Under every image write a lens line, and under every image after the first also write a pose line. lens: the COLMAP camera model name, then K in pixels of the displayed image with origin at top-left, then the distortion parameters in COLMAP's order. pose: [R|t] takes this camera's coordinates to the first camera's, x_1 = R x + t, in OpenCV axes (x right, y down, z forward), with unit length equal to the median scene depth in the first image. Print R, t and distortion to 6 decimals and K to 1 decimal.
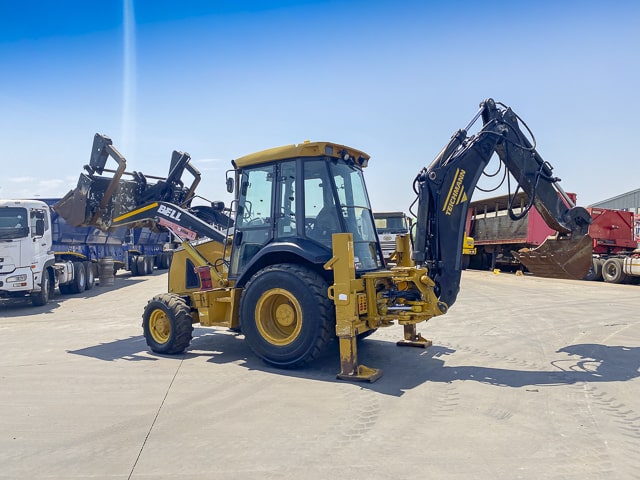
lens RADIAL K [[487.9, 0, 320.9], [0, 487.9, 237.3], [0, 0, 1]] dist [0.024744, -0.011876]
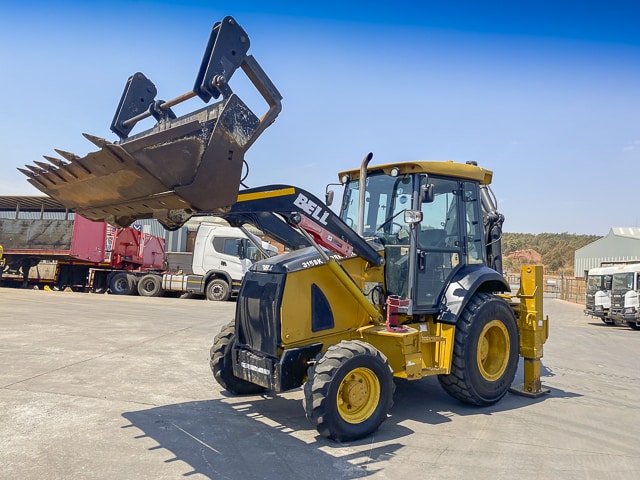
lens RADIAL K [[487.9, 0, 321.0], [0, 487.9, 243.4], [0, 0, 1]] dist [0.024744, -0.011876]
pose [[0.391280, 0.074007, 0.917291, -0.862676], [-0.063459, 0.996558, -0.053333, 0.024155], [-0.918081, -0.037342, 0.394630, 0.748015]]
